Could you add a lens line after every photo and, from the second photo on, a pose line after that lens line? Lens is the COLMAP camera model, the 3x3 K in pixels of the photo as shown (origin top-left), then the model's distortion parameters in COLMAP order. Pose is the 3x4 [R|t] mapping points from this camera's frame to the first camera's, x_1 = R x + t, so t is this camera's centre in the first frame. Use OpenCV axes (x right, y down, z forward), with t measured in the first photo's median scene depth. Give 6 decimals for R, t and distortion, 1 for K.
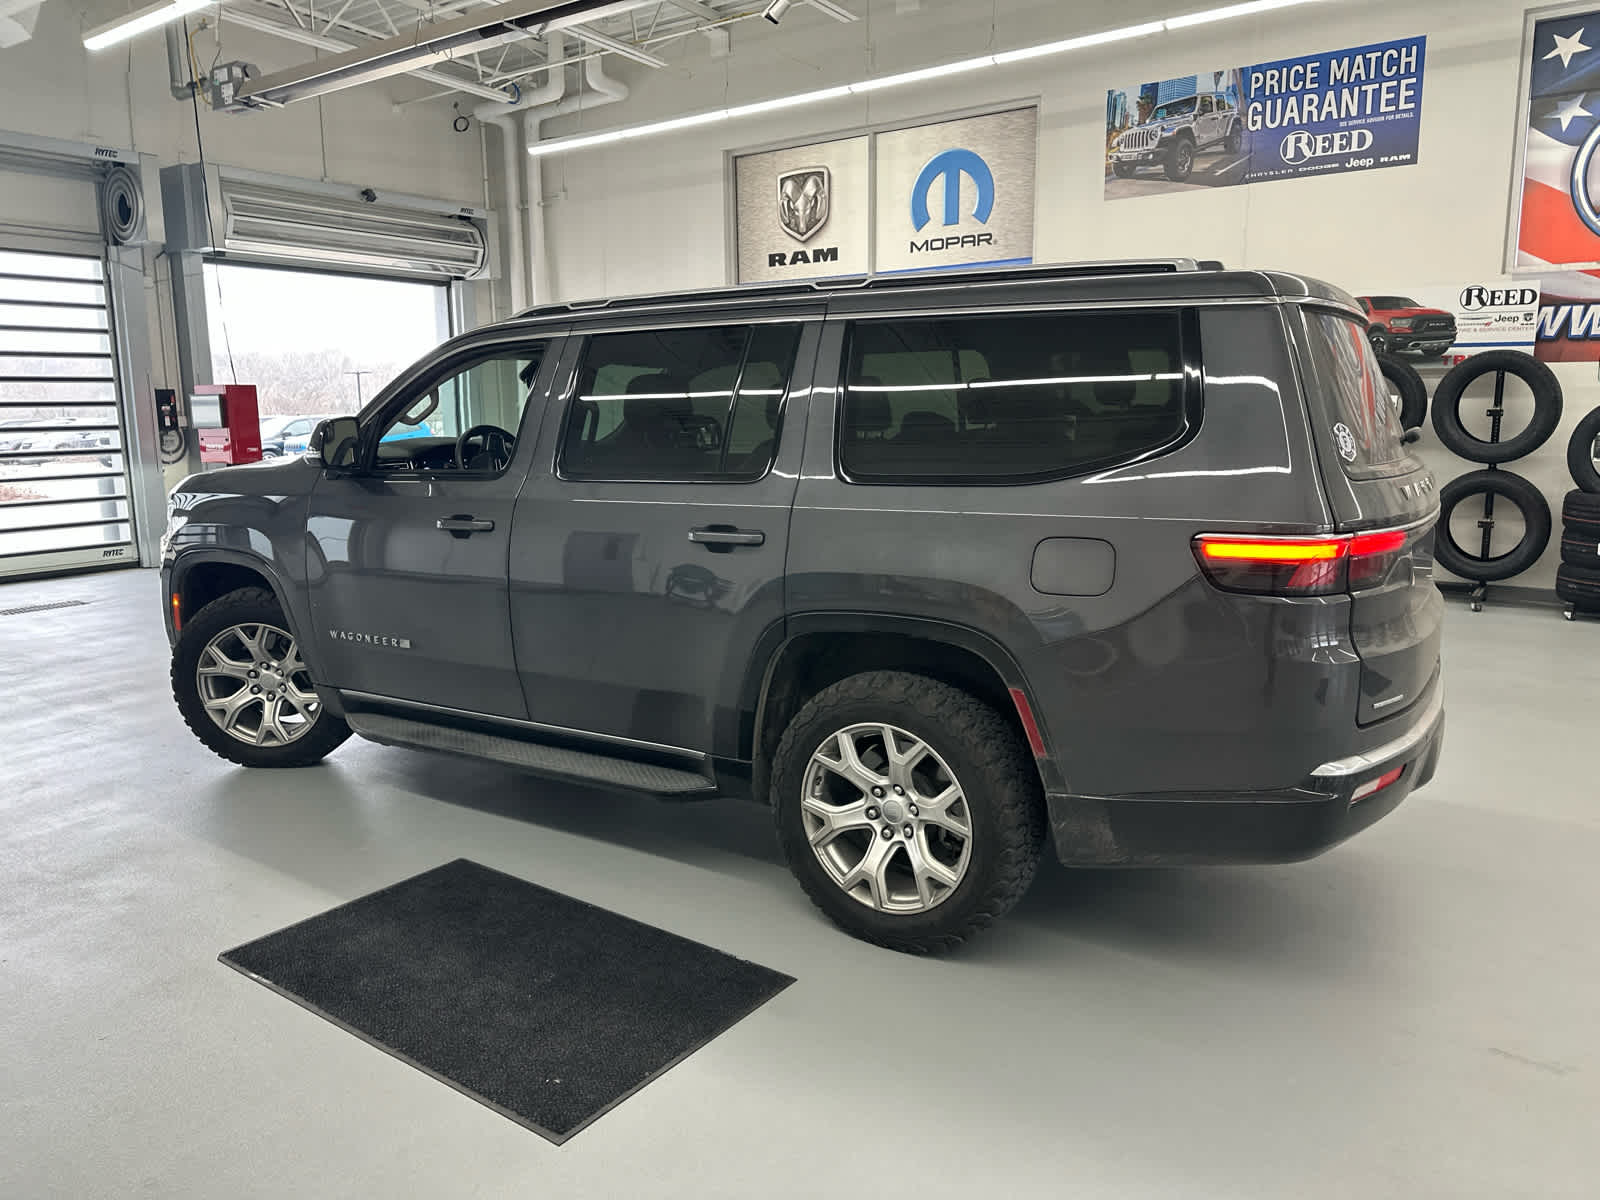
lens RADIAL K [[1152.9, 0, 807.9], [0, 1152.9, 602.2], [0, 0, 1]] dist [0.010631, -0.024994]
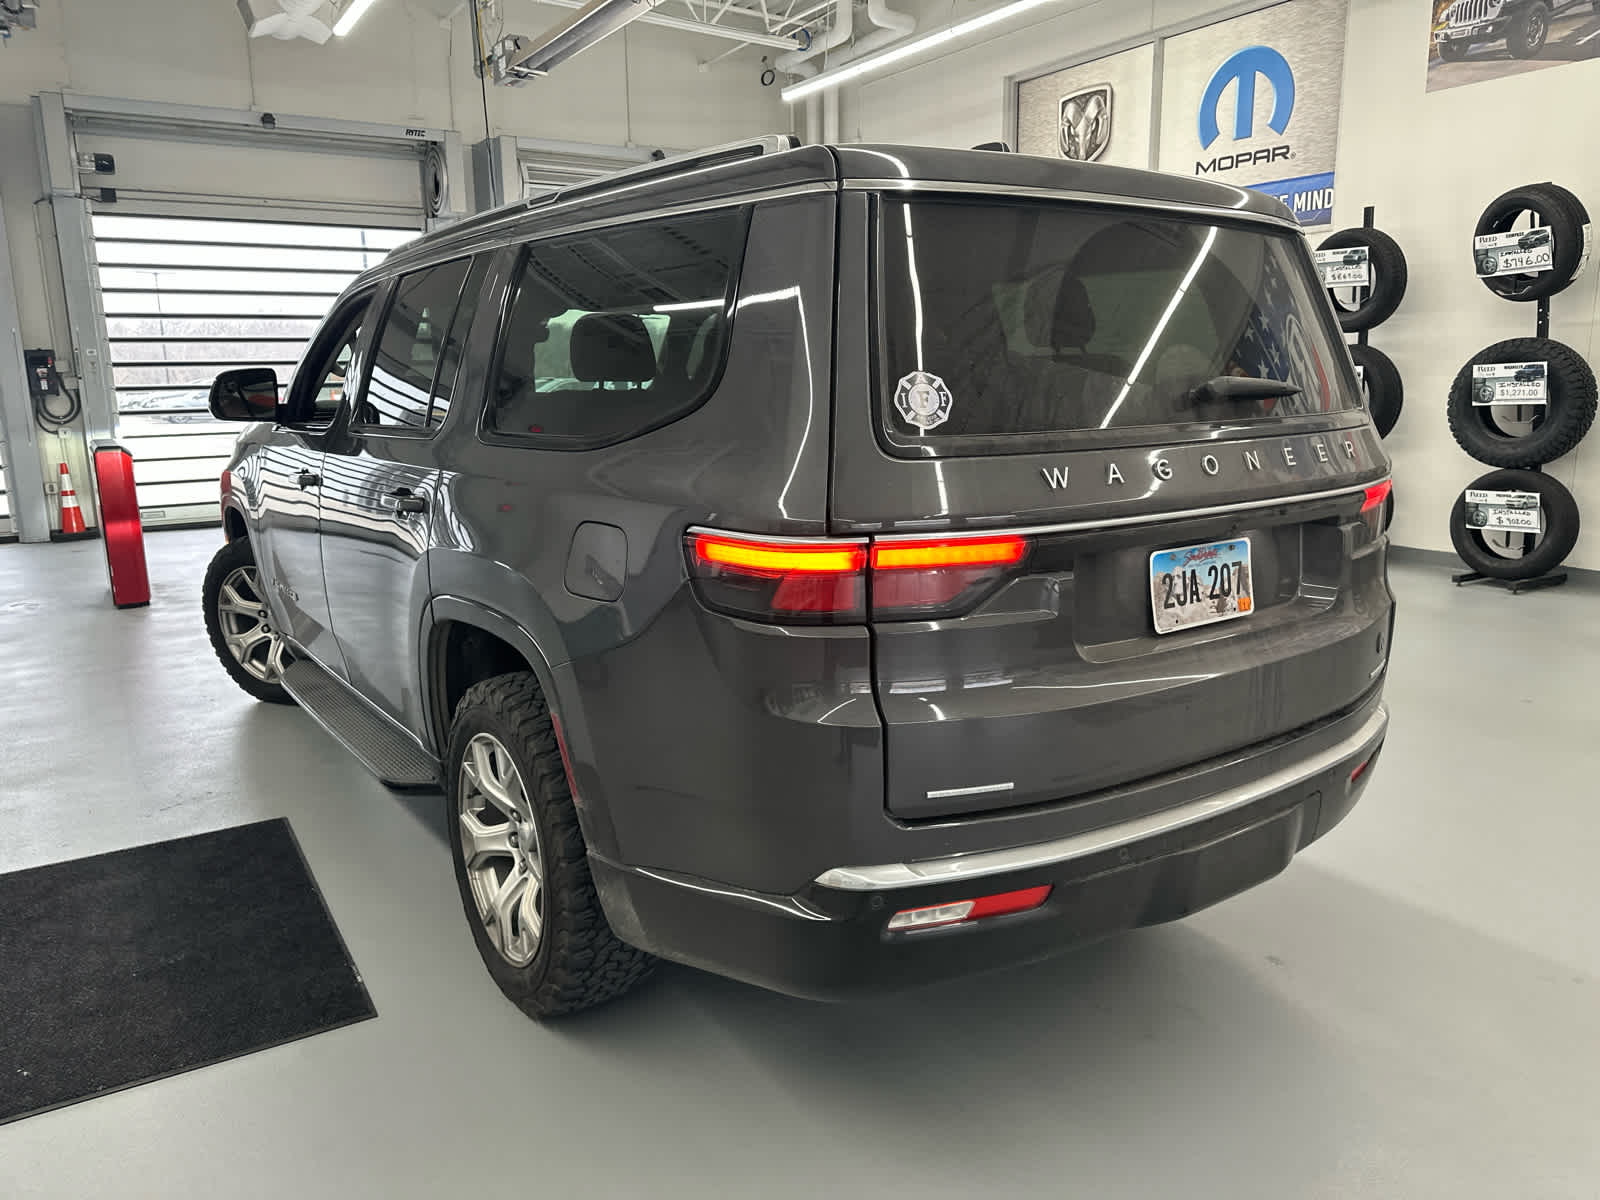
lens RADIAL K [[1152.9, 0, 796.6], [0, 1152.9, 597.4], [0, 0, 1]] dist [0.010631, -0.024994]
pose [[0.924170, 0.068882, -0.375720, 0.164959], [-0.056039, 0.997413, 0.045020, -0.012632], [0.377849, -0.020551, 0.925639, 0.090962]]
